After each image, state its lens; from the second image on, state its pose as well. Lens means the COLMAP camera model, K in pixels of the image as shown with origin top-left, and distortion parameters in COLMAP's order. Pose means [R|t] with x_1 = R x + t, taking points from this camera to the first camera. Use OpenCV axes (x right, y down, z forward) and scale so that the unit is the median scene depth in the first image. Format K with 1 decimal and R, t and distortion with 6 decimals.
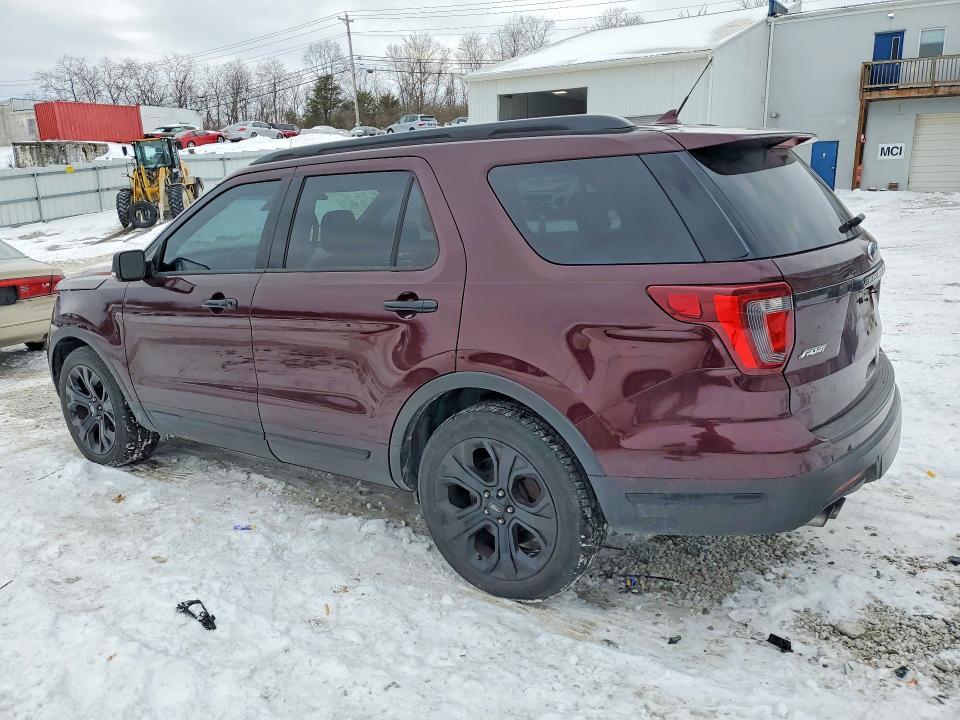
lens RADIAL K [[736.1, 0, 480.0], [0, 736.1, 360.0], [0, 0, 1]] dist [0.034701, 0.001453]
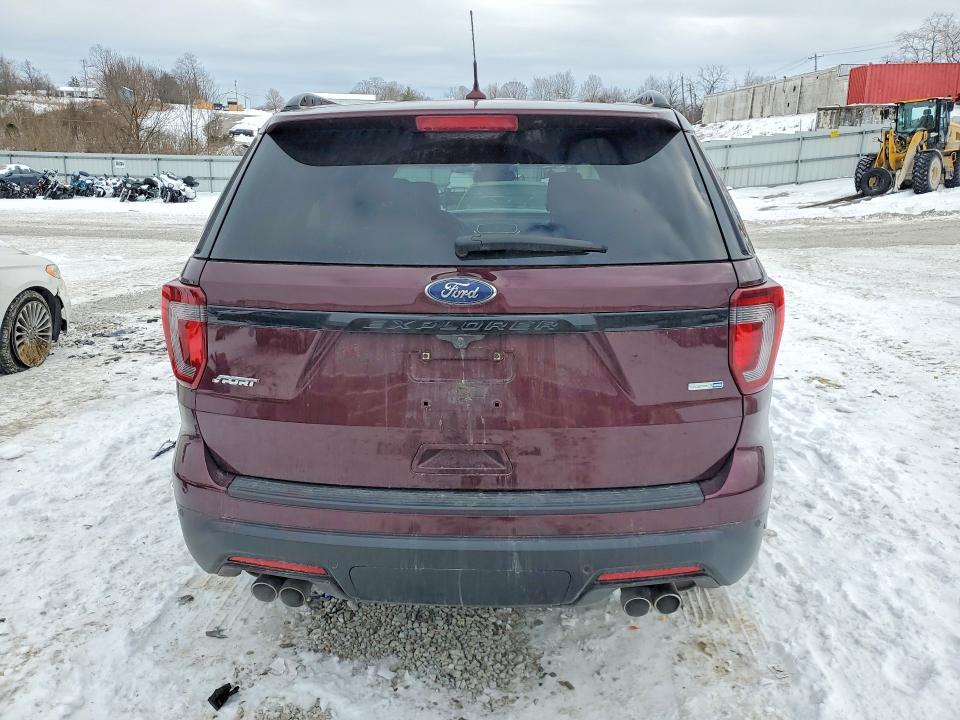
lens RADIAL K [[746.3, 0, 480.0], [0, 746.3, 360.0], [0, 0, 1]] dist [0.073353, -0.085536]
pose [[0.527891, 0.254600, -0.810253, 0.107940], [-0.220278, 0.962408, 0.158896, -0.019496], [0.820249, 0.094602, 0.564129, 0.063391]]
